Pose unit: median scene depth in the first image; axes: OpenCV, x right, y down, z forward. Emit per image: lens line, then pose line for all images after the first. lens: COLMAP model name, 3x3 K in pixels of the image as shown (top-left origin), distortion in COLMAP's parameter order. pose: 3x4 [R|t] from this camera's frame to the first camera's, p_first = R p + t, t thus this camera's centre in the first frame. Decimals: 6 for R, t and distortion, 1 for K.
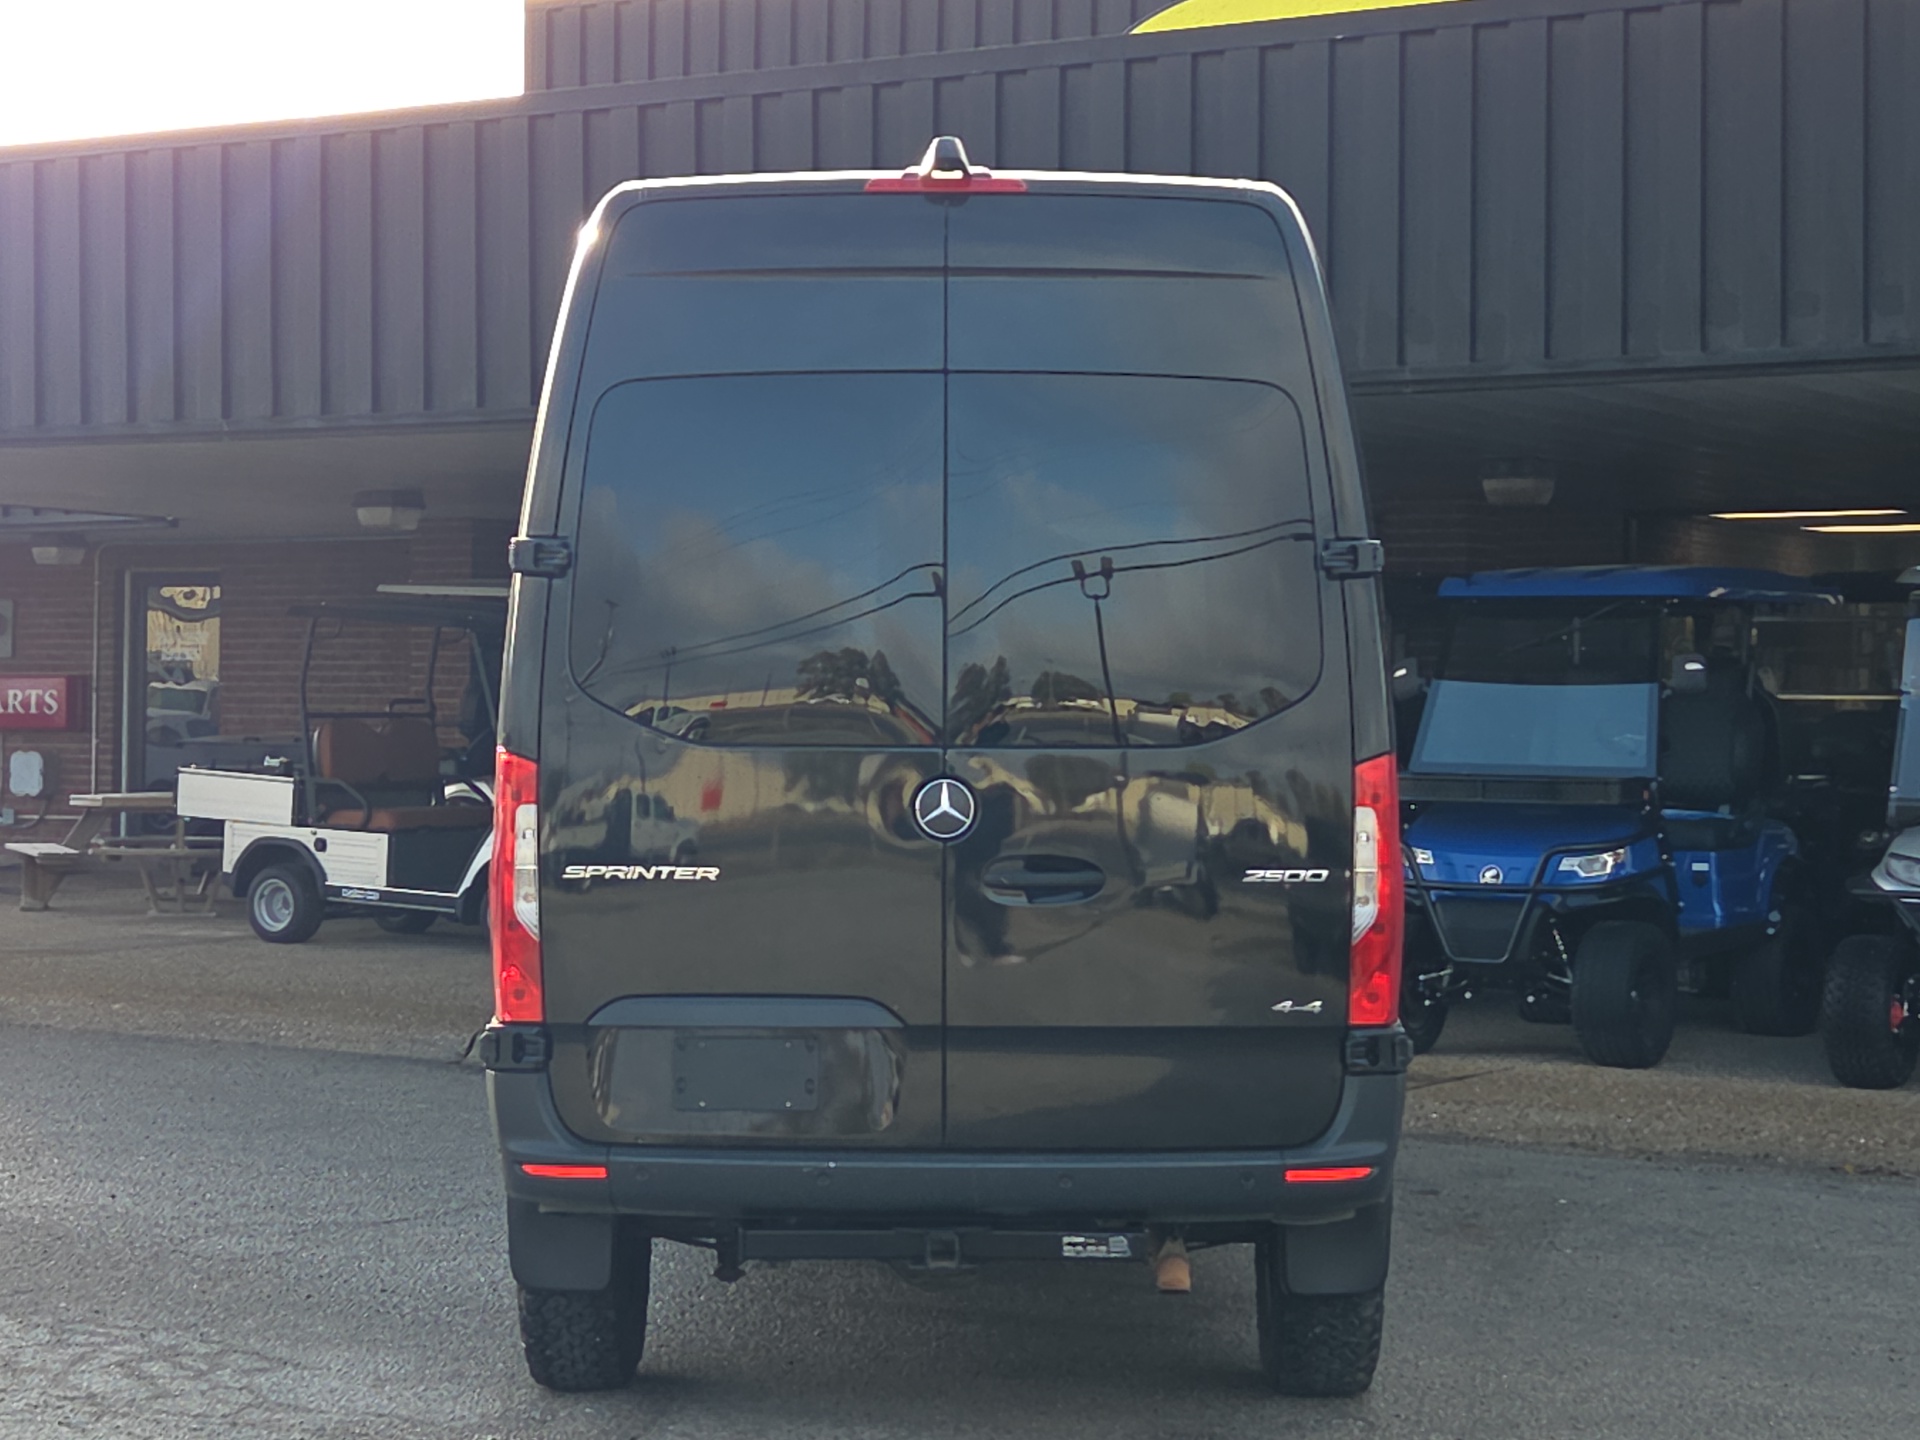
lens RADIAL K [[3832.9, 0, 952.1], [0, 3832.9, 701.7], [0, 0, 1]] dist [0.147019, 0.000000]
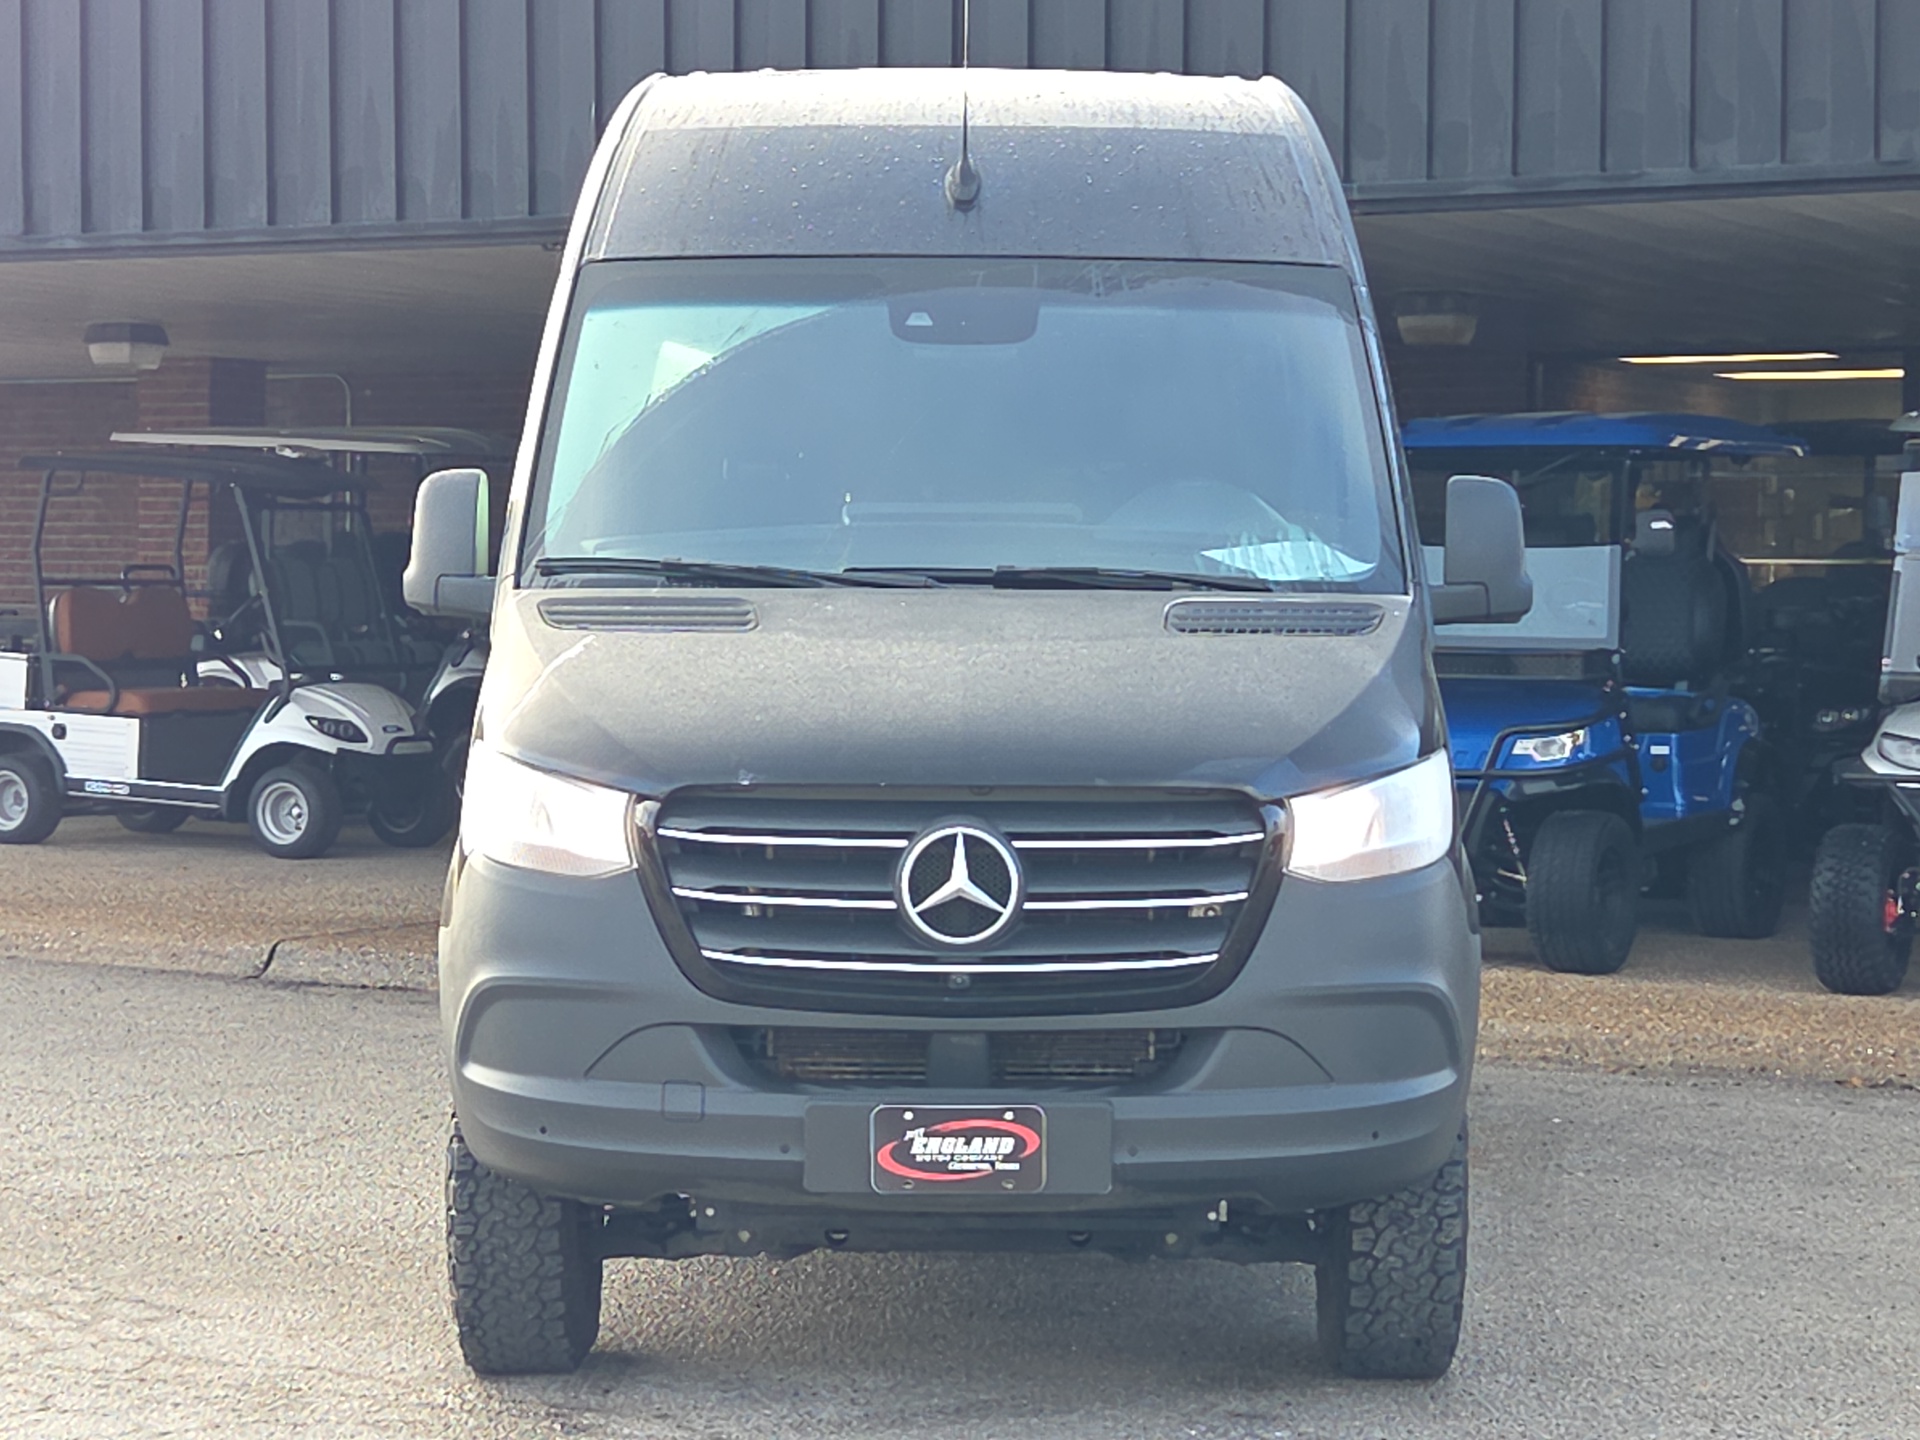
lens RADIAL K [[4336.6, 0, 946.3], [0, 4336.6, 719.0], [0, 0, 1]] dist [0.163840, 0.000000]
pose [[0.997874, -0.001906, 0.065138, -0.058868], [-0.000233, 0.999461, 0.032818, 0.003996], [-0.065165, -0.032763, 0.997336, 0.004635]]
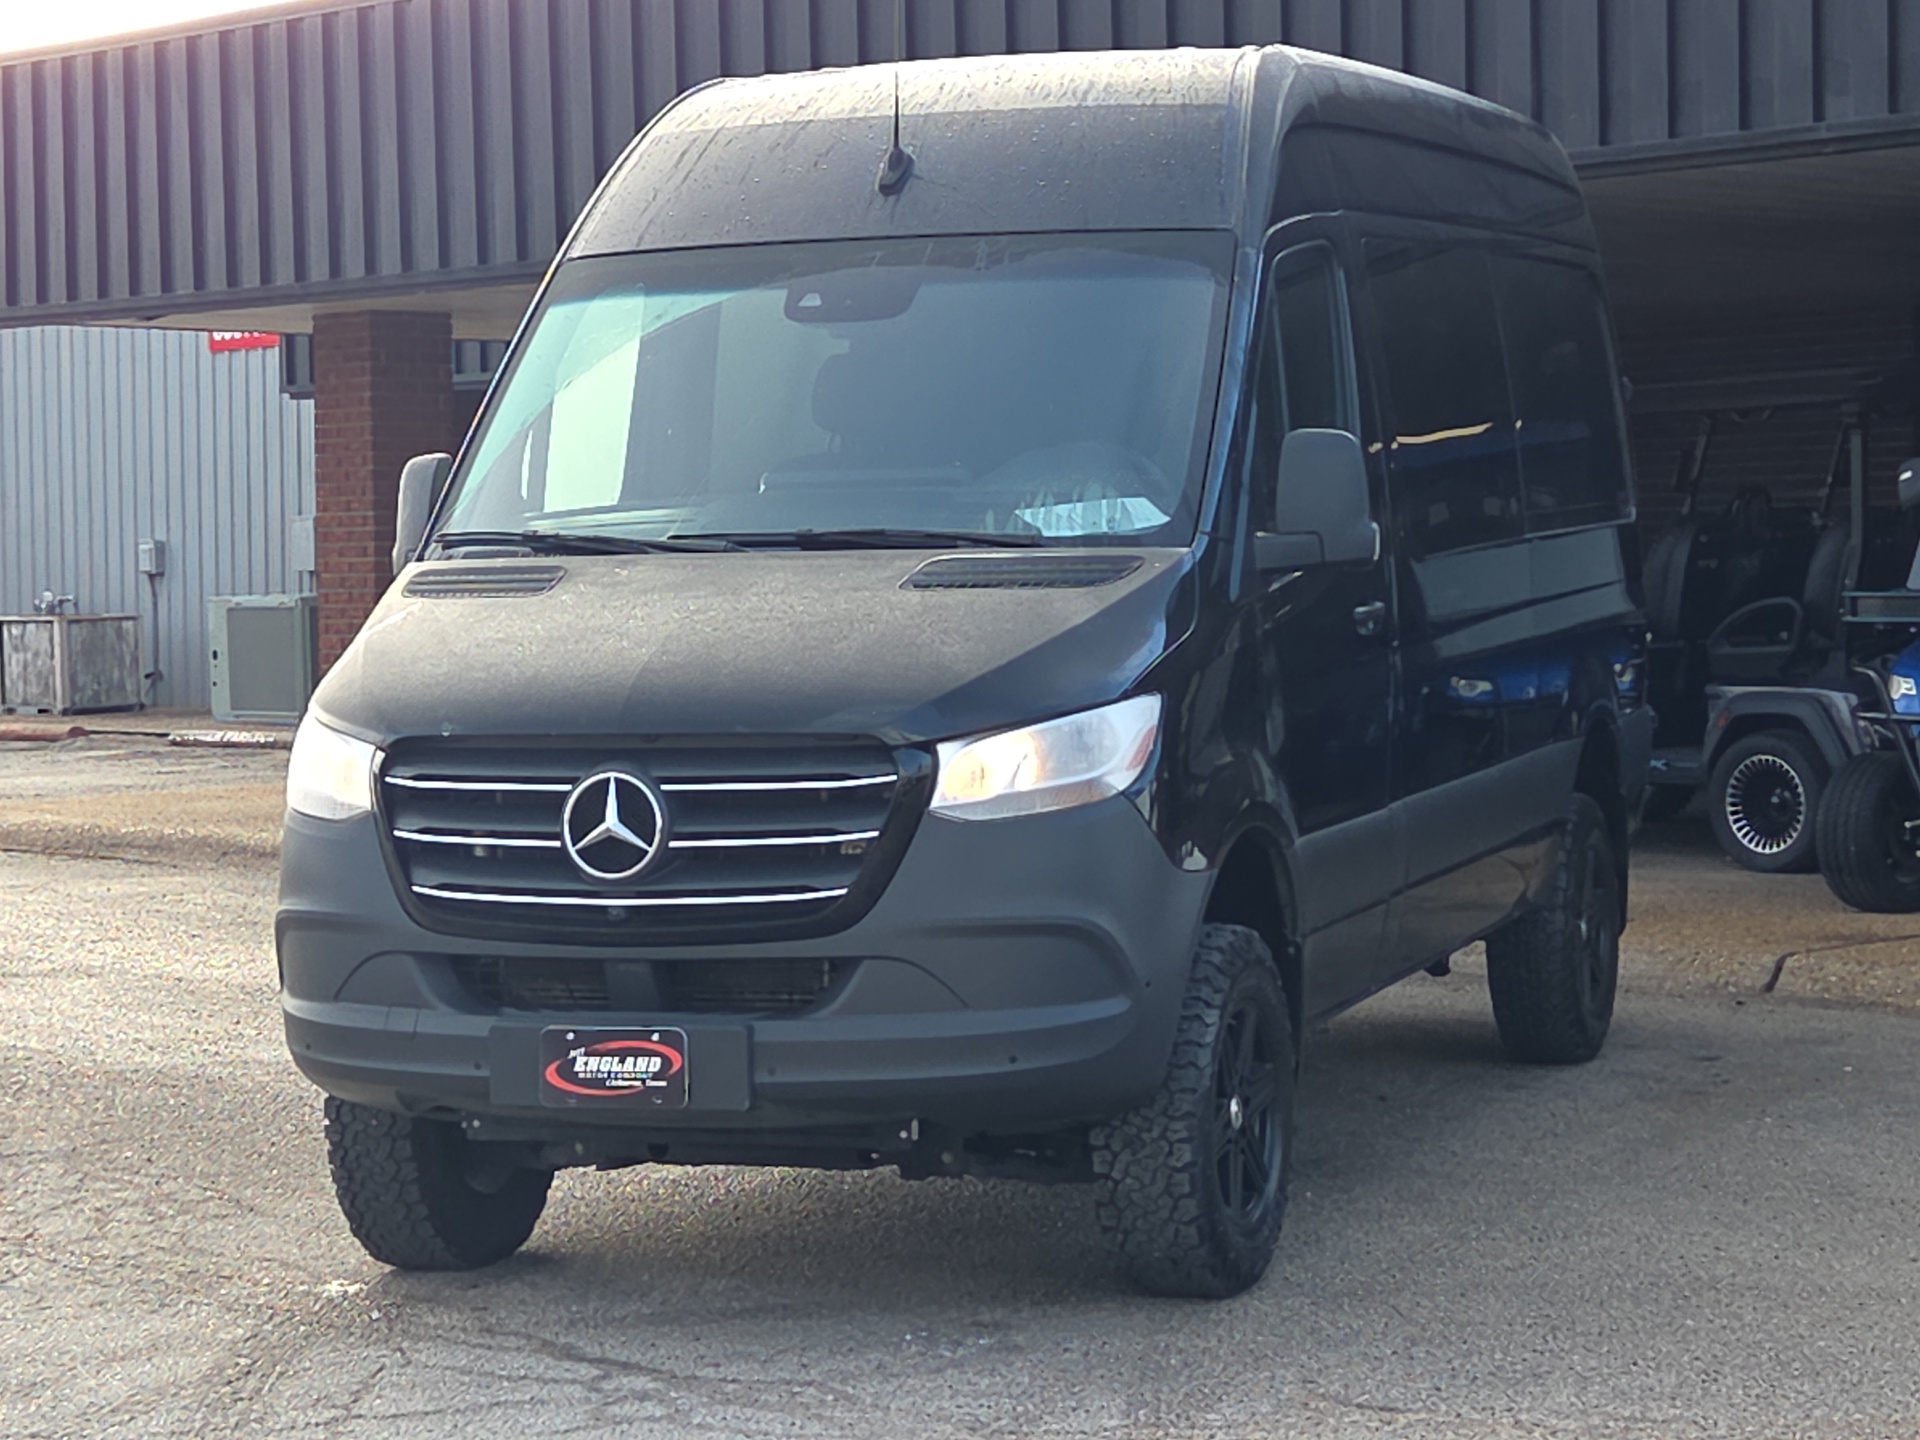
lens RADIAL K [[4336.6, 0, 961.7], [0, 4336.6, 719.1], [0, 0, 1]] dist [0.163840, 0.000000]
pose [[0.963852, -0.015611, -0.265982, 0.278554], [0.026254, 0.998989, 0.036505, 0.009304], [0.265143, -0.042169, 0.963287, -0.018159]]
